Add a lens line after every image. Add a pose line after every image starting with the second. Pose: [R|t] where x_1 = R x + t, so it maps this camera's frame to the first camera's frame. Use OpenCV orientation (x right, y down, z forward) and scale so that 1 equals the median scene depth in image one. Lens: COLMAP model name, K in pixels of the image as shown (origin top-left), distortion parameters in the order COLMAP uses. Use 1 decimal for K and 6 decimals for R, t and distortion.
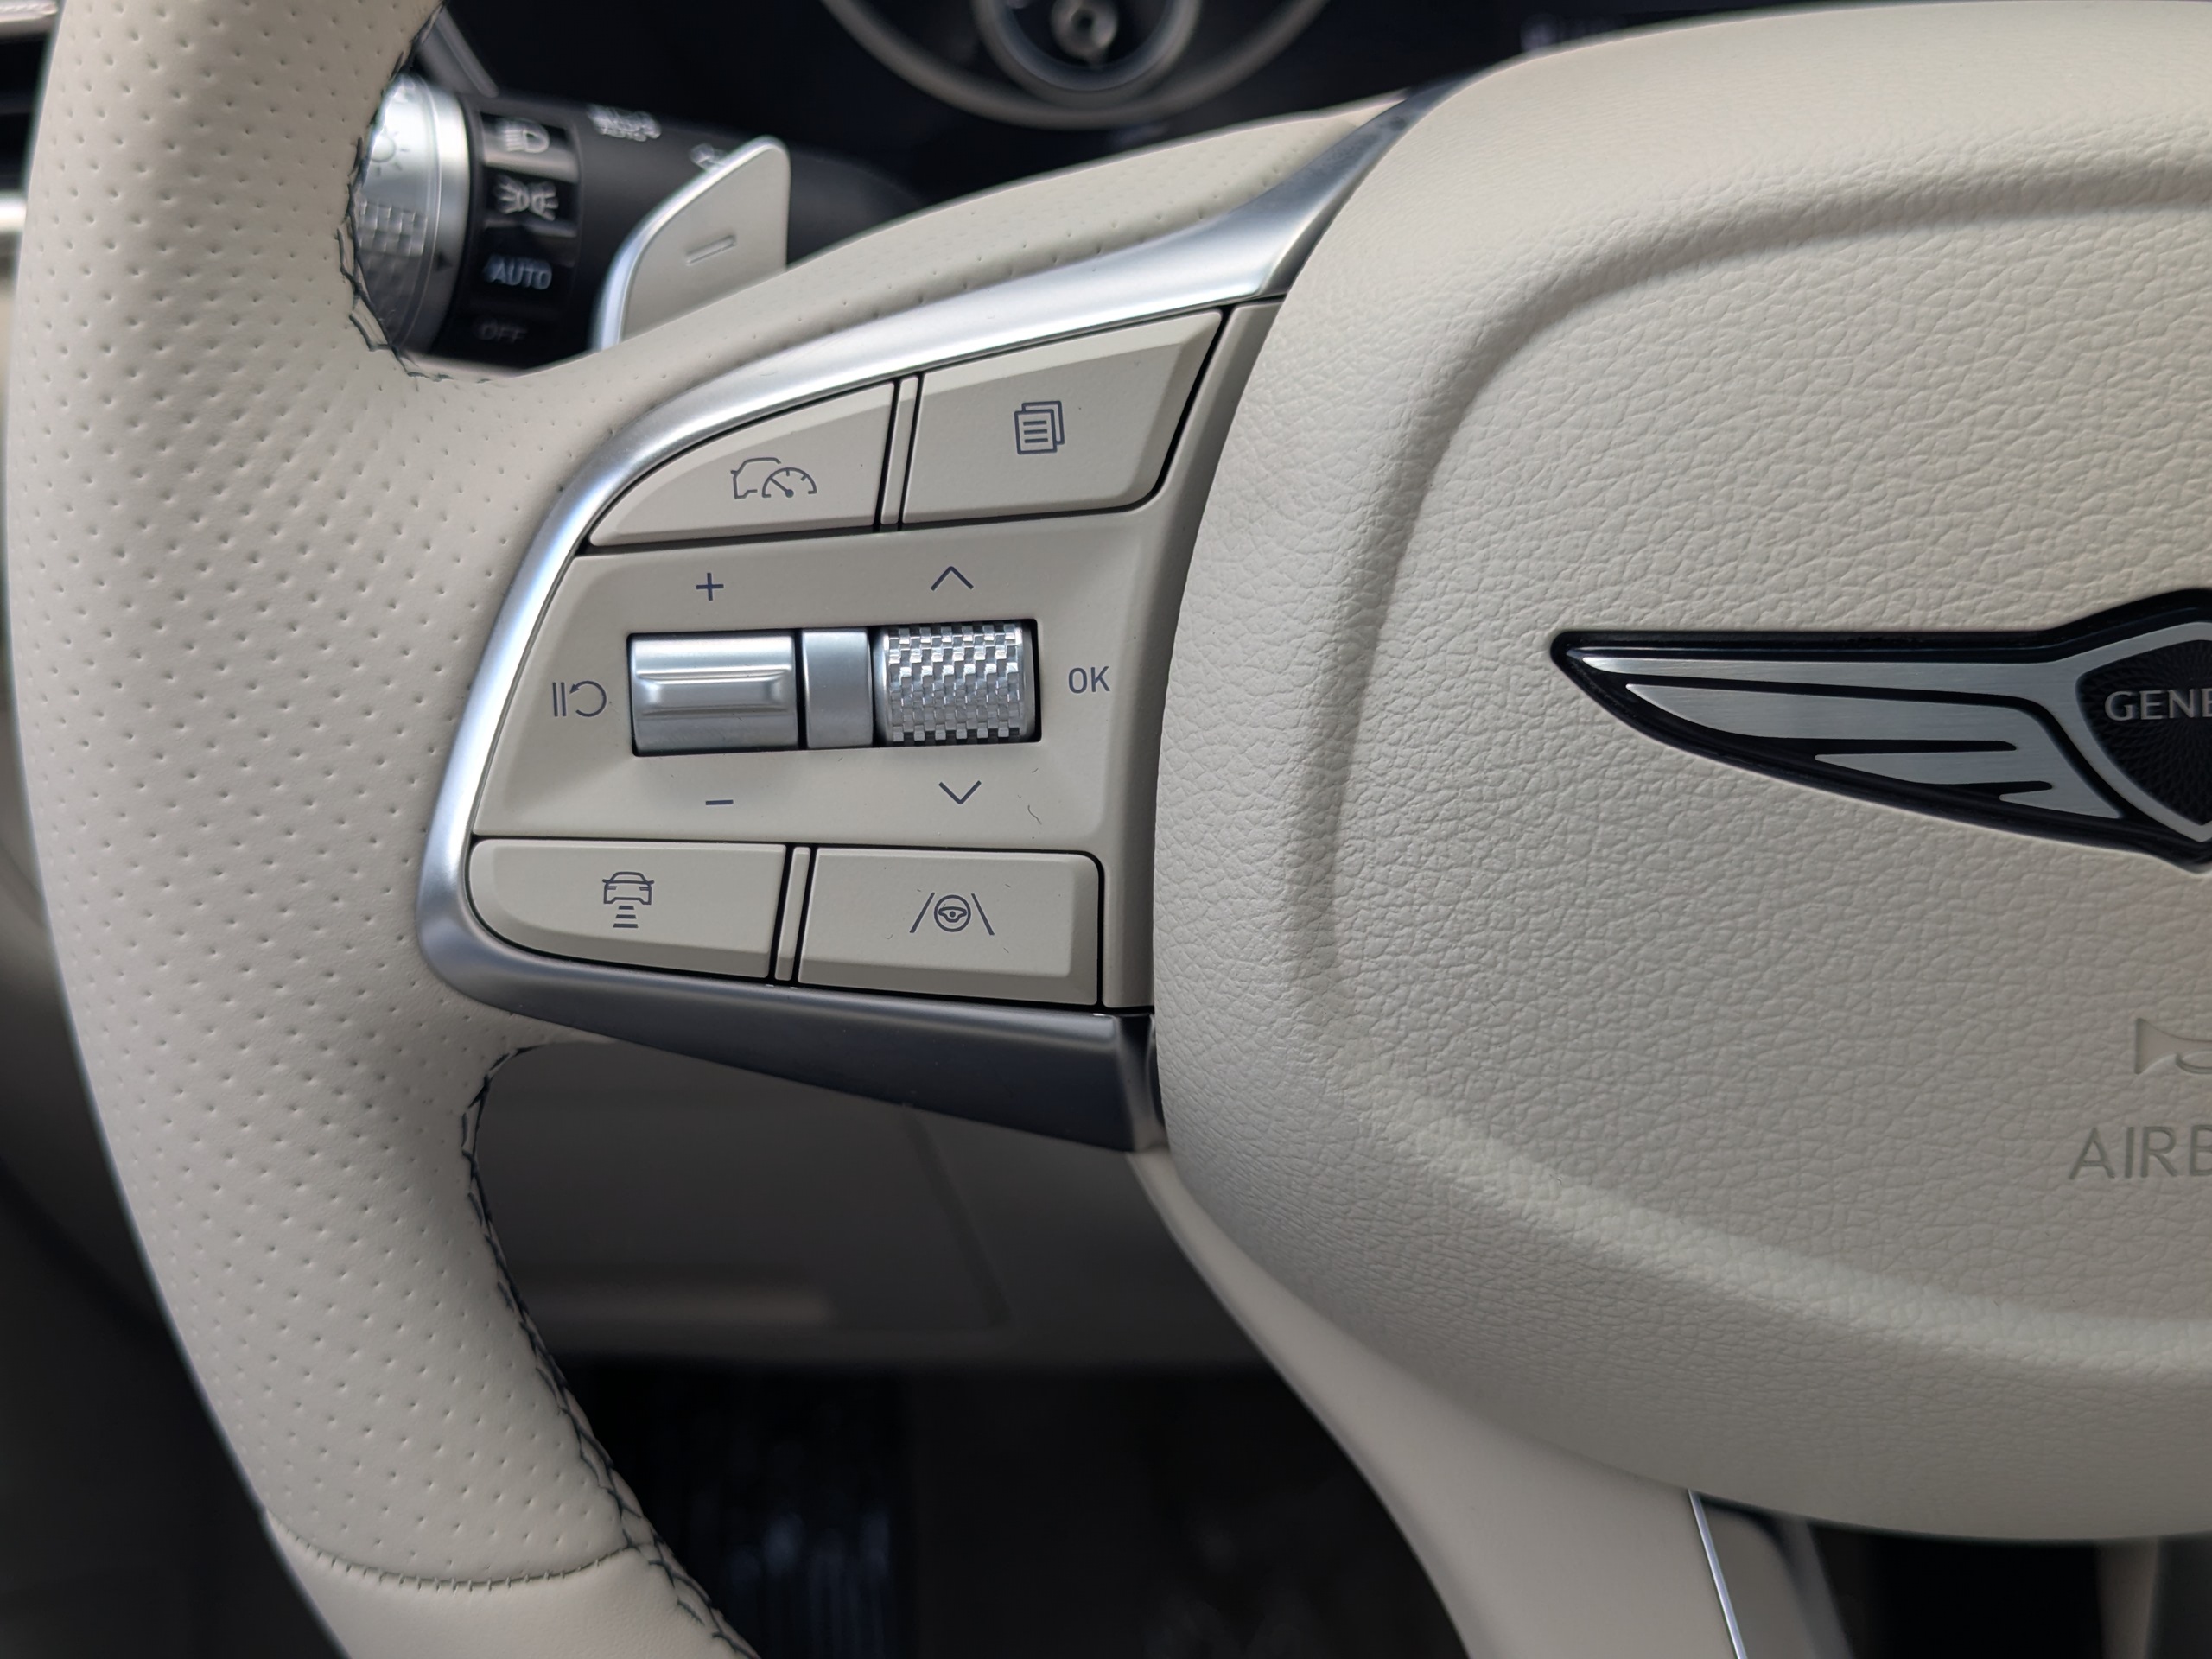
lens RADIAL K [[3121.5, 0, 1100.6], [0, 3121.5, 824.4], [0, 0, 1]] dist [0.016557, 0.000000]
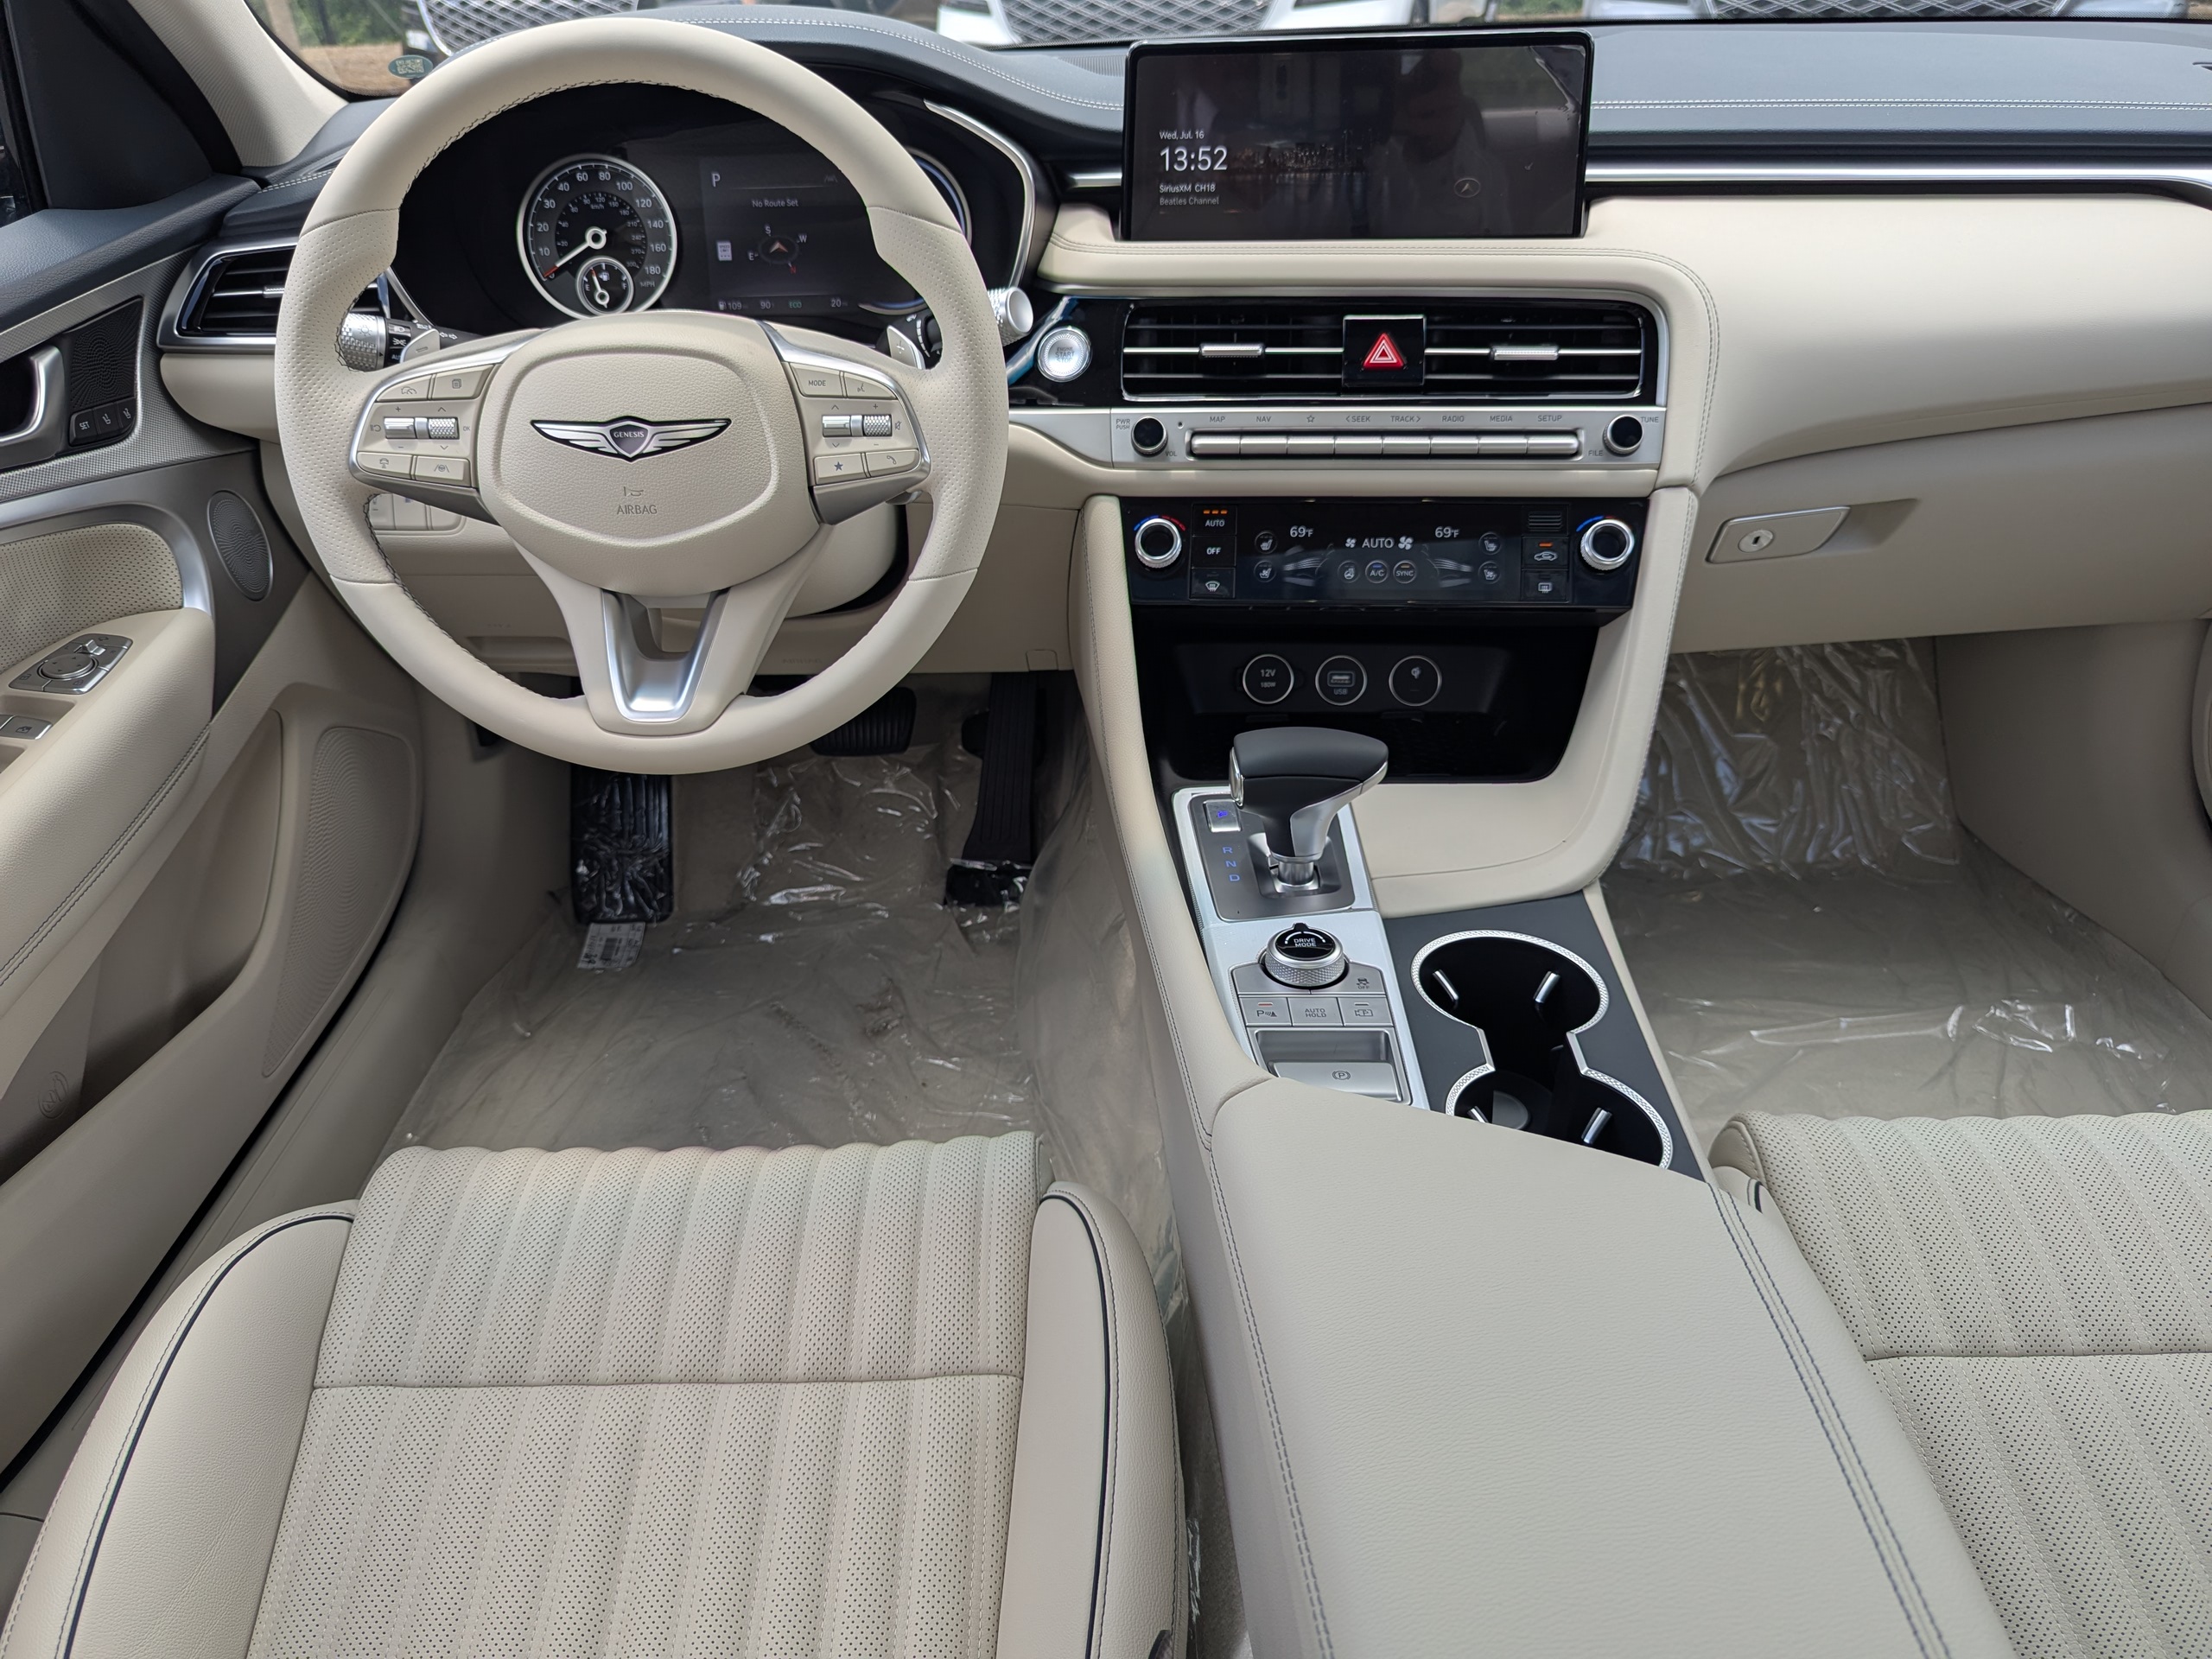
lens RADIAL K [[1573.4, 0, 1115.4], [0, 1573.4, 830.9], [0, 0, 1]] dist [0.023471, -0.018239]
pose [[0.998433, 0.024673, 0.050231, 1.075184], [-0.029765, 0.994207, 0.103277, 0.359364], [-0.047392, -0.104610, 0.993383, -2.063293]]
